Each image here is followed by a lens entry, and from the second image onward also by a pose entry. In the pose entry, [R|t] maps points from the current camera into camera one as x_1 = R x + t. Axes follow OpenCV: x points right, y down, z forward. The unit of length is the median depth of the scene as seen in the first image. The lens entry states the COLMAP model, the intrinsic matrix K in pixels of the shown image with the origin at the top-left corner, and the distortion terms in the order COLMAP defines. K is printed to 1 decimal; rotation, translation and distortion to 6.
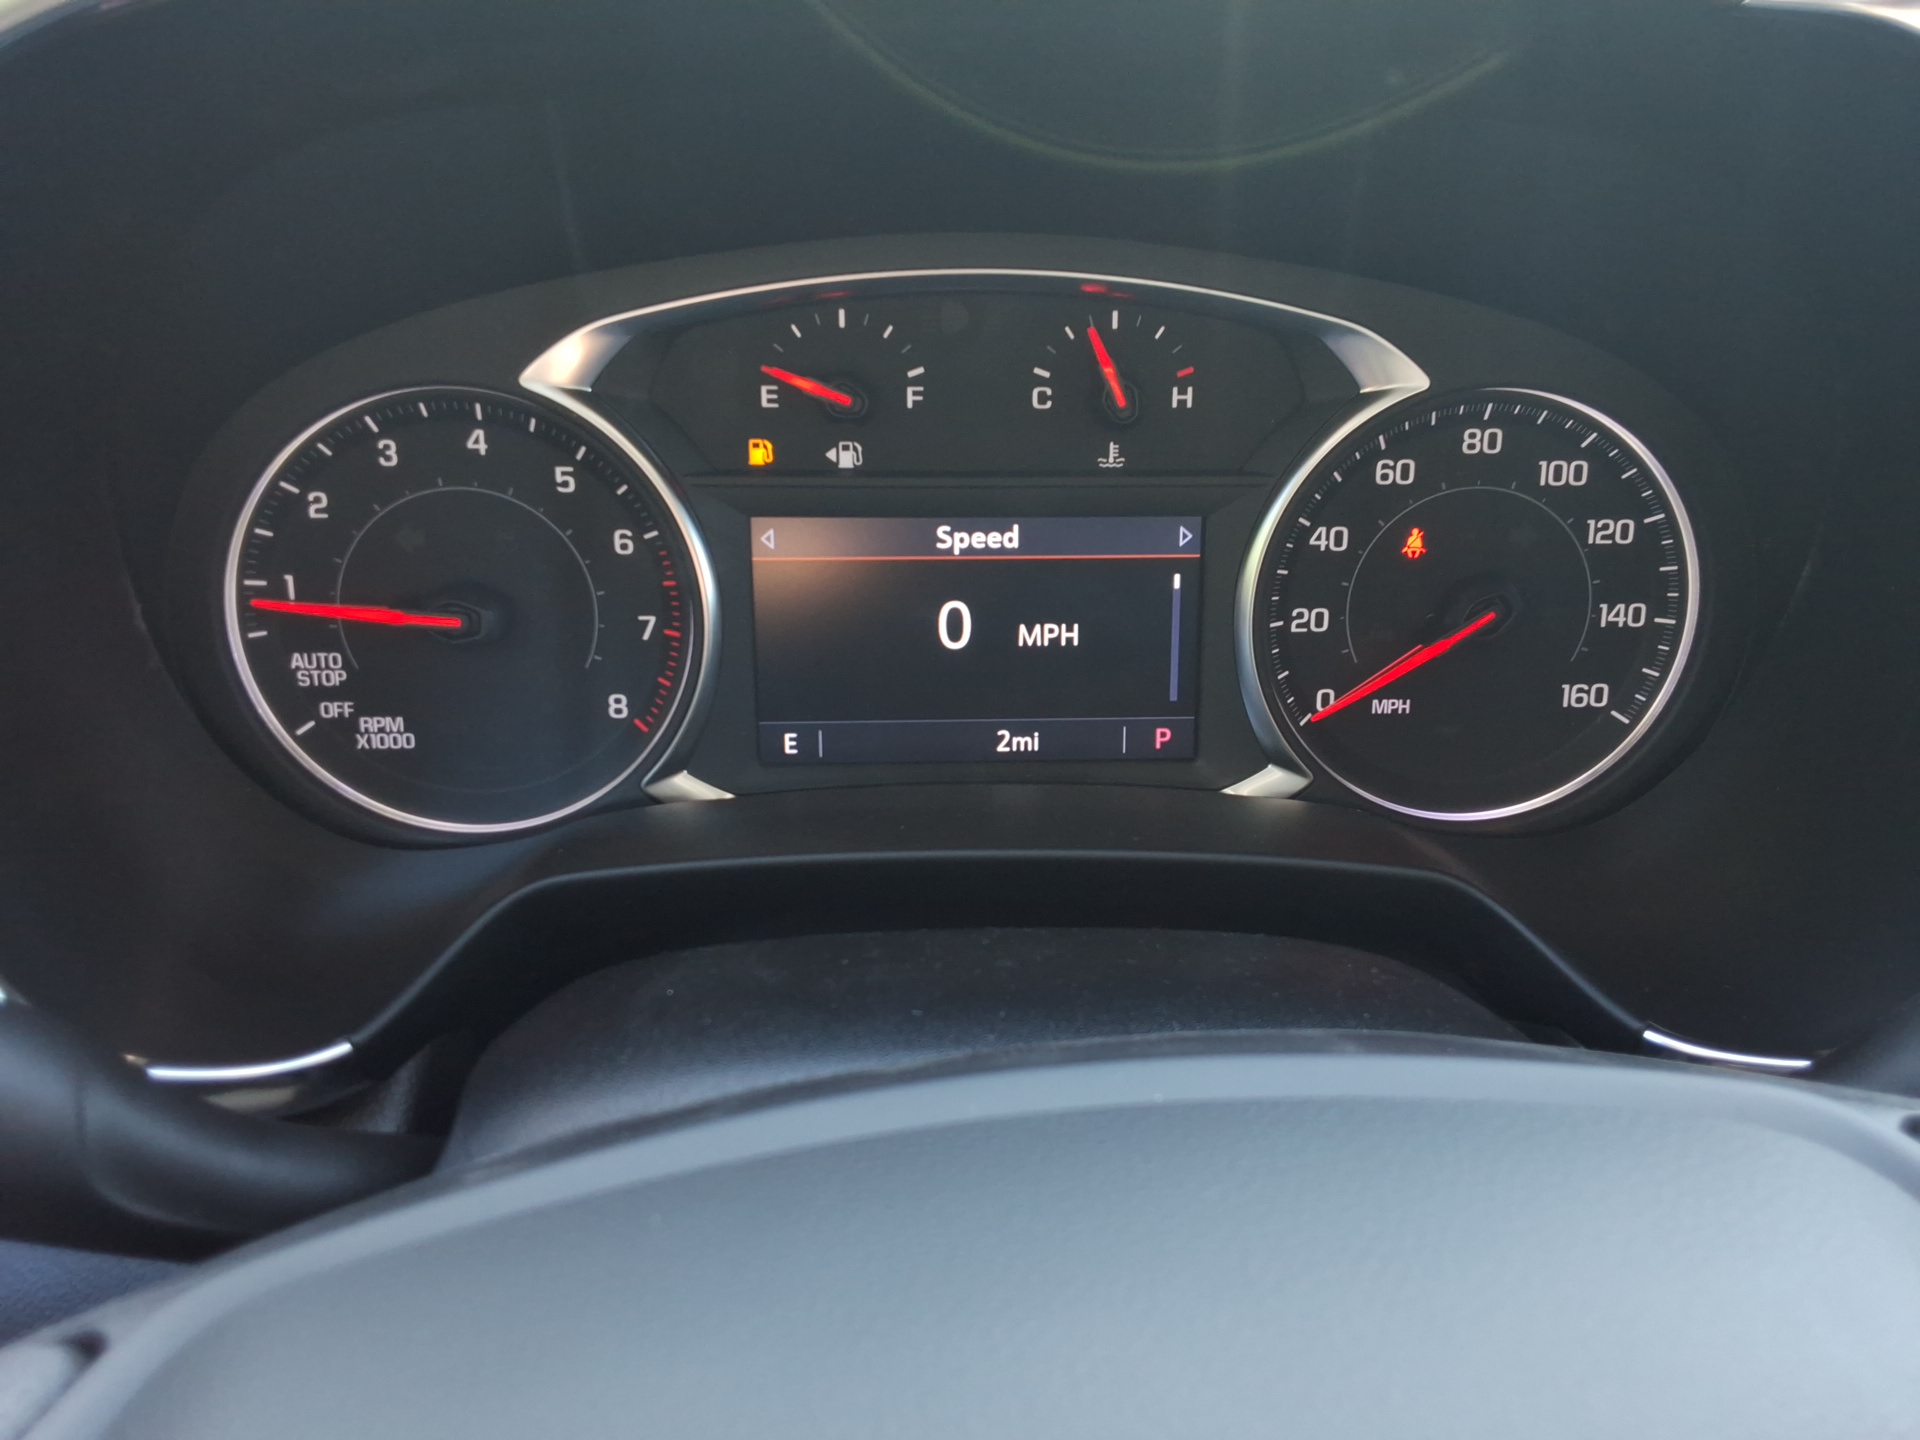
lens RADIAL K [[1538.4, 0, 963.5], [0, 1538.4, 744.4], [0, 0, 1]] dist [0.127880, -0.212105]
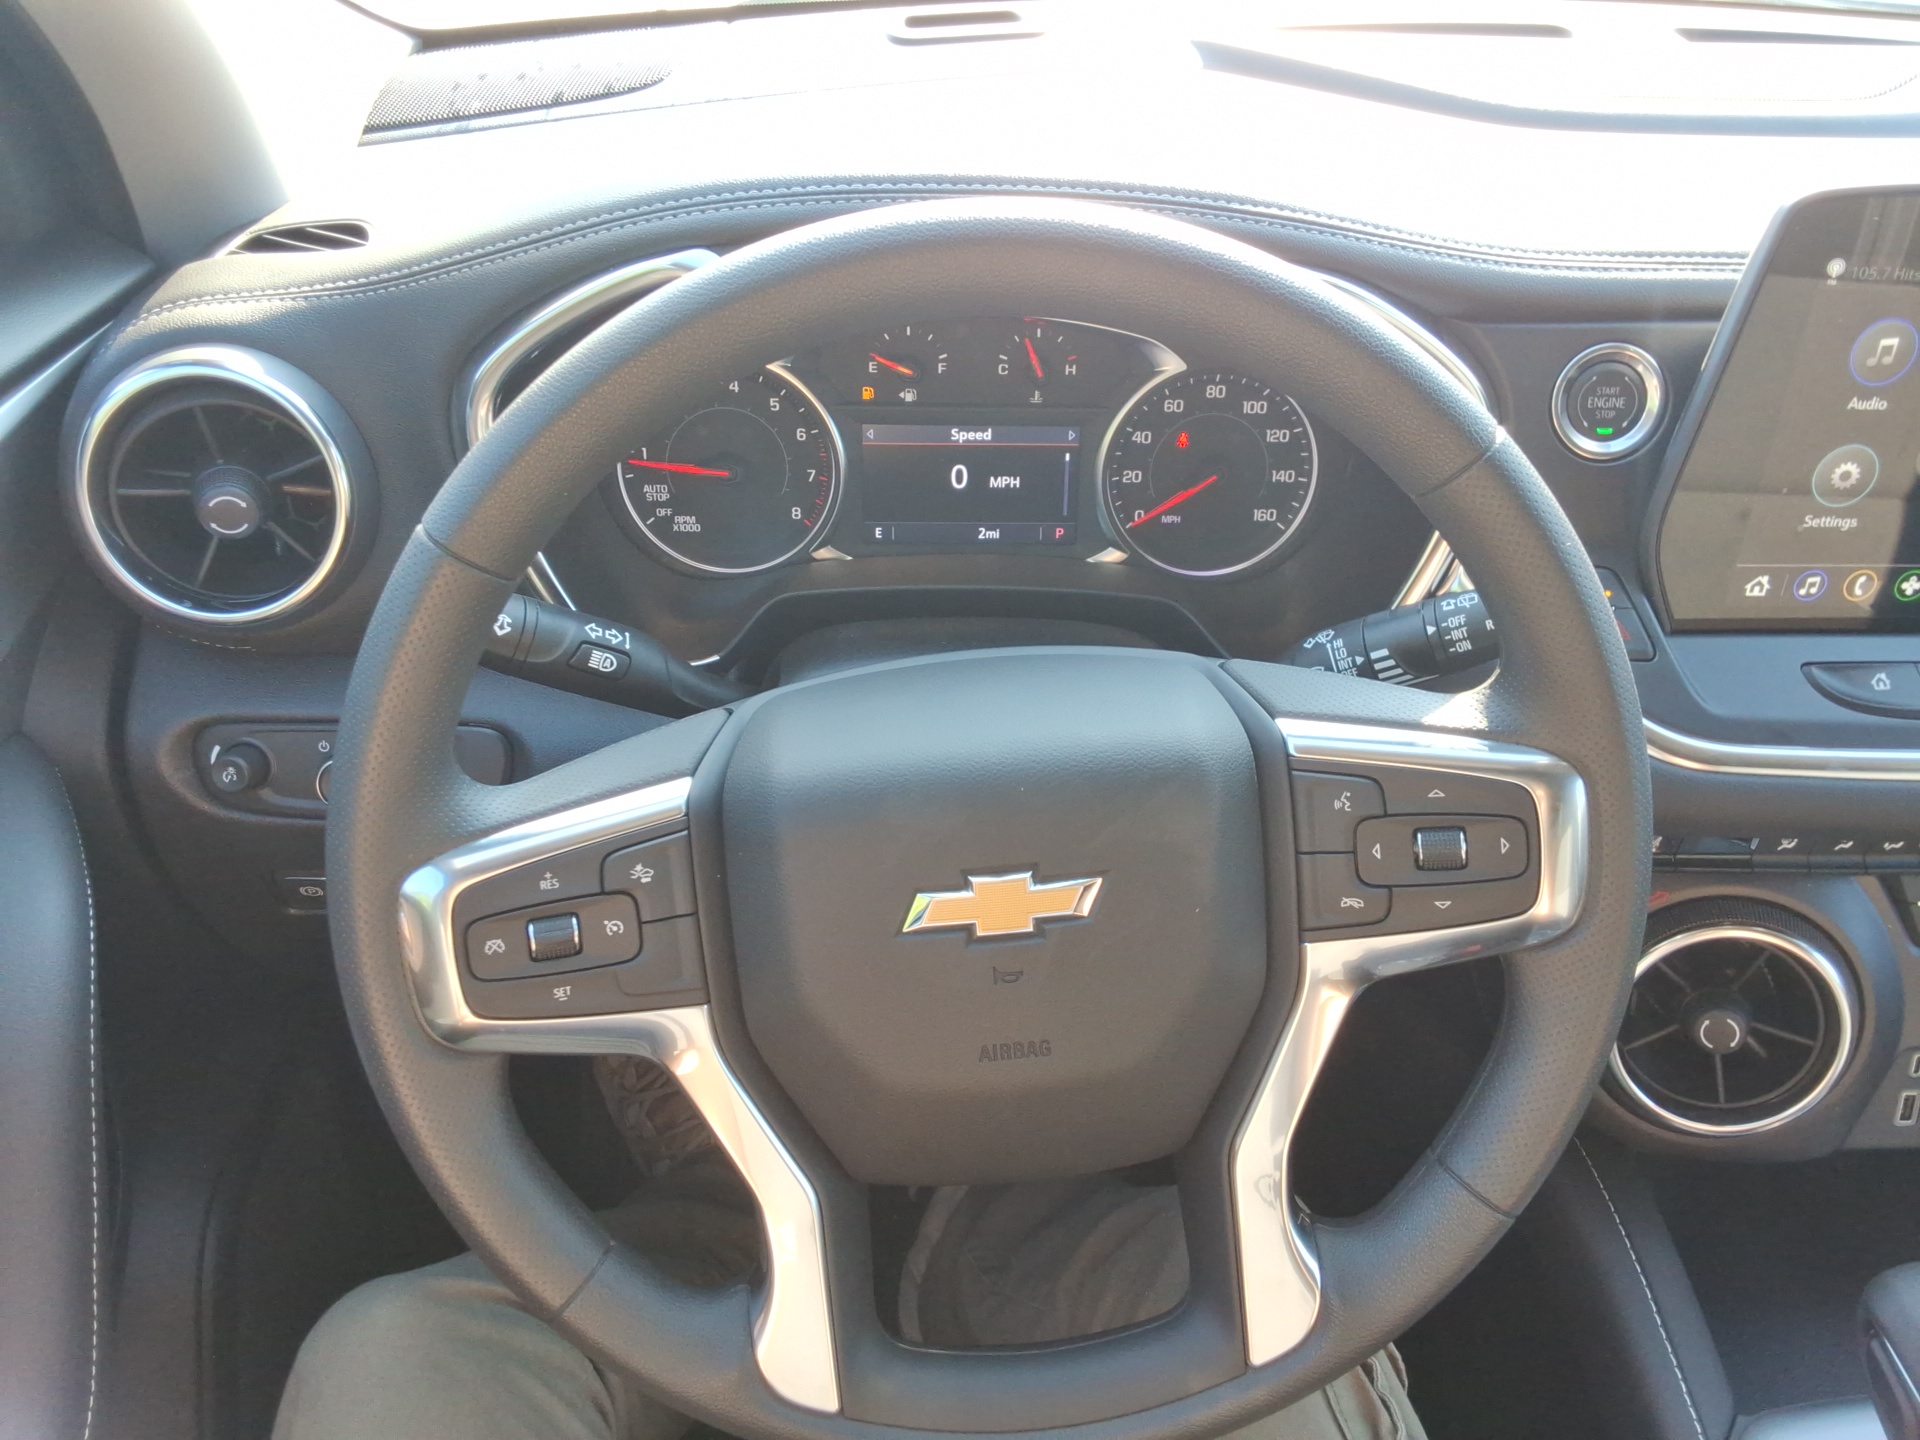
lens RADIAL K [[1538.4, 0, 963.5], [0, 1538.4, 744.4], [0, 0, 1]] dist [0.127880, -0.212105]
pose [[0.999818, 0.018699, 0.003722, -0.001039], [-0.019064, 0.983213, 0.181462, -0.100588], [-0.000266, -0.181500, 0.983391, -1.102217]]
